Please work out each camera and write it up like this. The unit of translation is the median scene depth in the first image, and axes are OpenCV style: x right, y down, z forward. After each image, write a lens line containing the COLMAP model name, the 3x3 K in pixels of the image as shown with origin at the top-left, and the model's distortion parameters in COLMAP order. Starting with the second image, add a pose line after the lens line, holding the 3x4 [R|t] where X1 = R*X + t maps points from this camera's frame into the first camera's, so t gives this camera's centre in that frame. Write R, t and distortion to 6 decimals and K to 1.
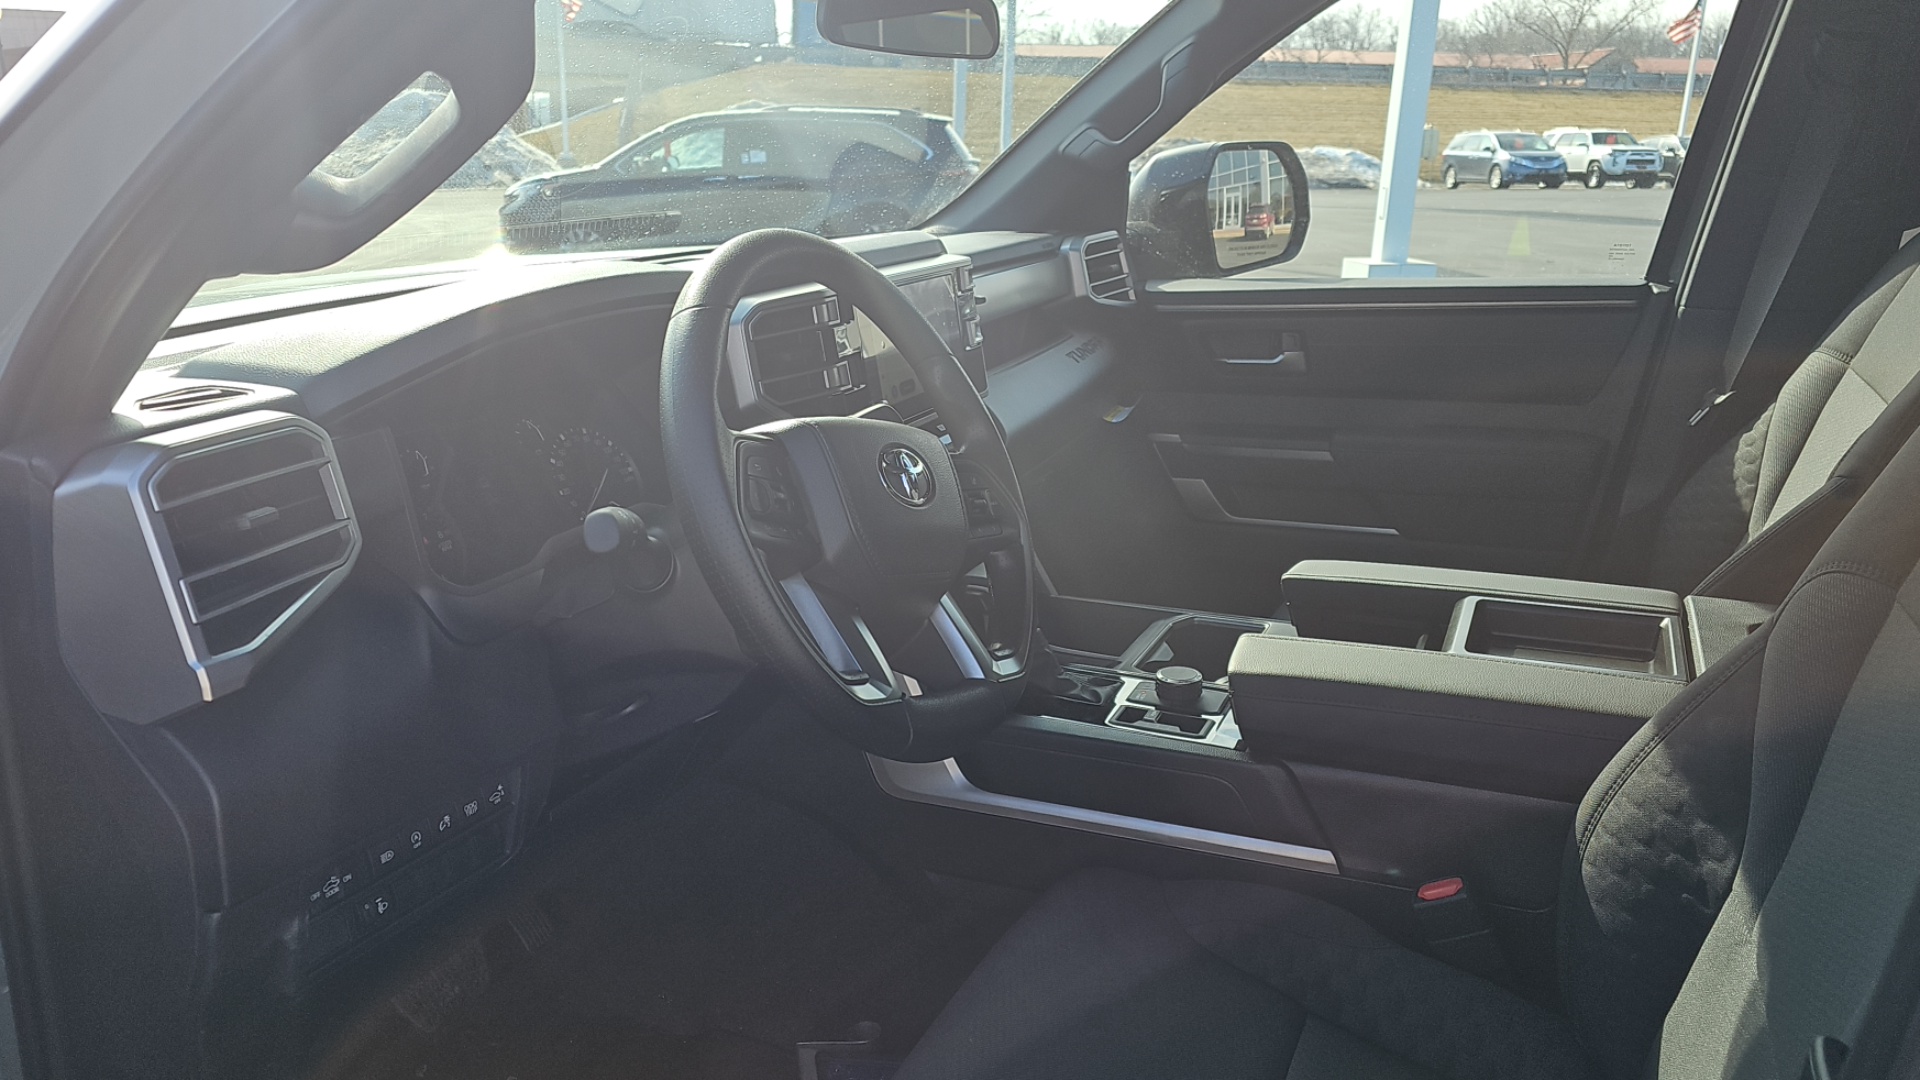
lens RADIAL K [[1364.3, 0, 929.4], [0, 1364.3, 589.9], [0, 0, 1]] dist [0.035521, -0.051137]
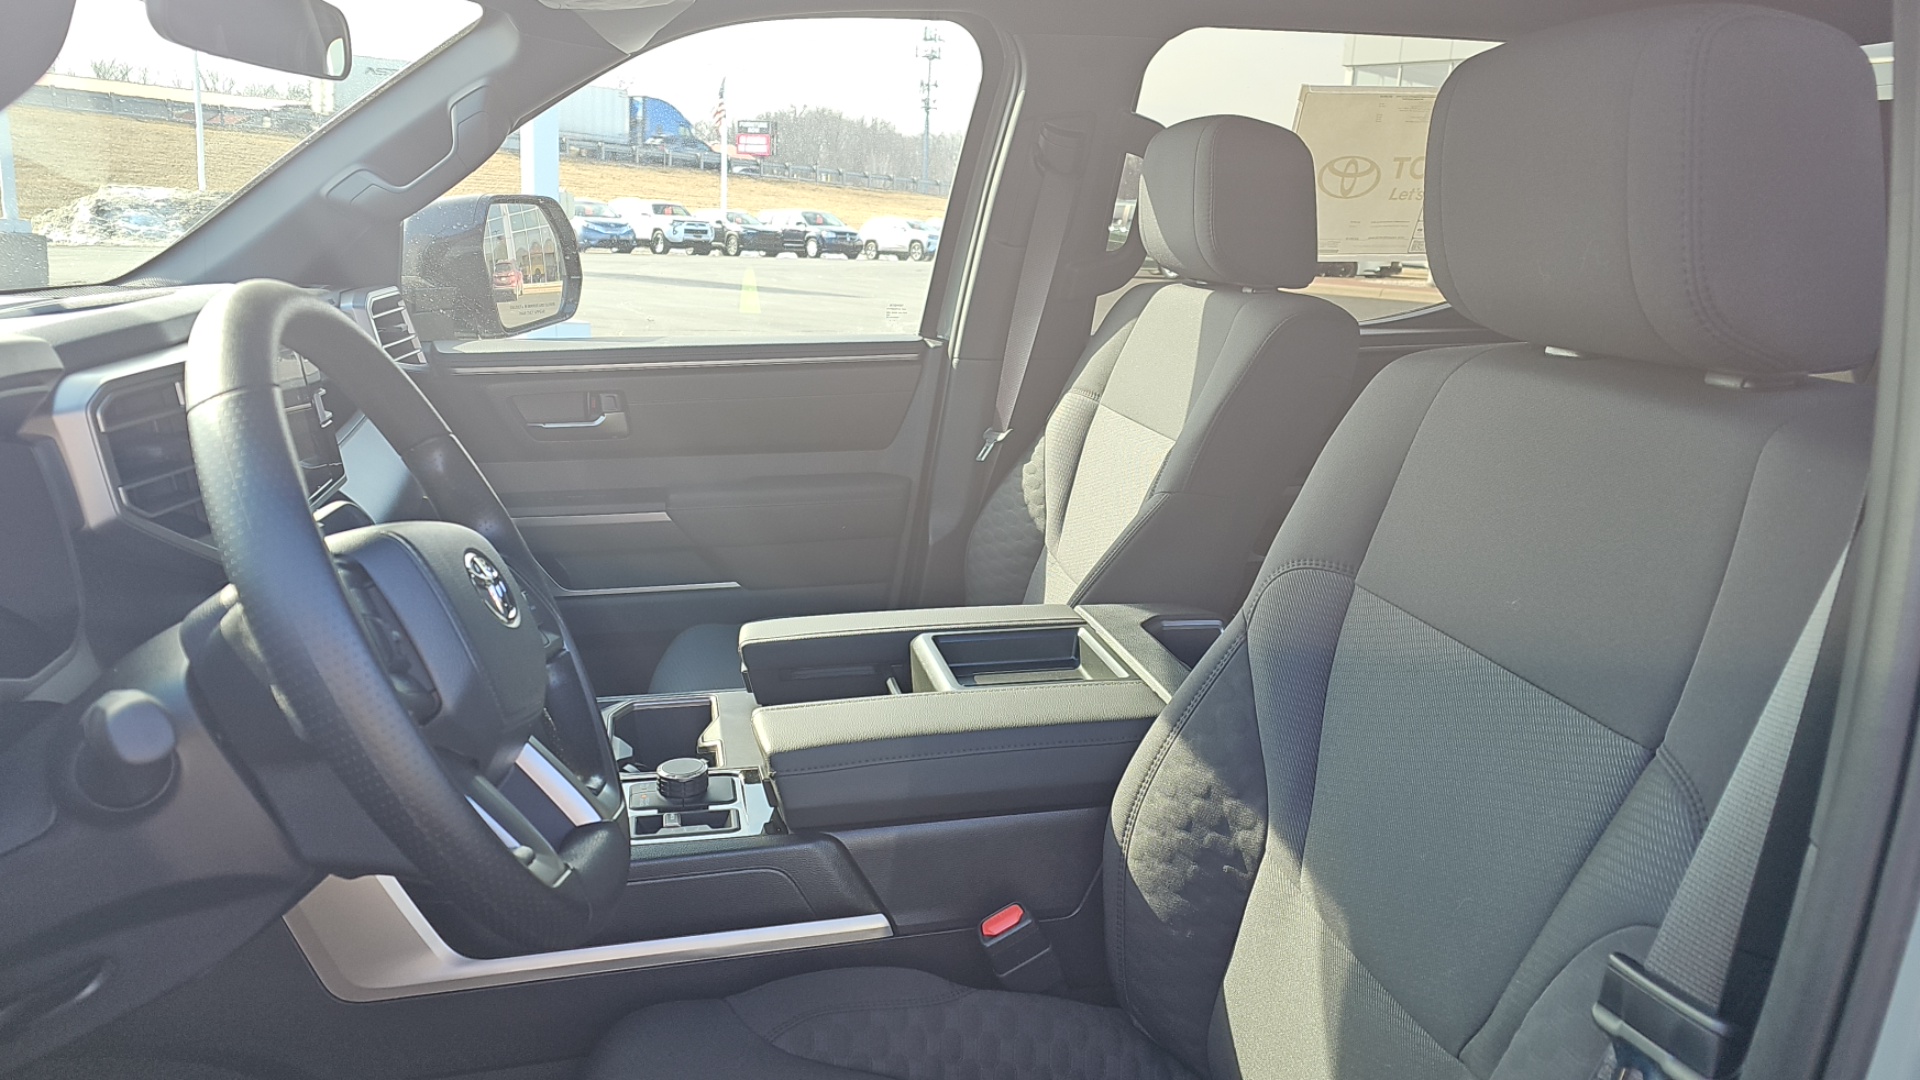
lens RADIAL K [[1355.2, 0, 971.1], [0, 1355.2, 552.5], [0, 0, 1]] dist [0.110896, -0.167762]
pose [[0.789937, -0.112138, 0.602847, -0.128729], [0.152573, 0.988161, -0.016112, -0.023248], [-0.593903, 0.104705, 0.797694, 0.093697]]
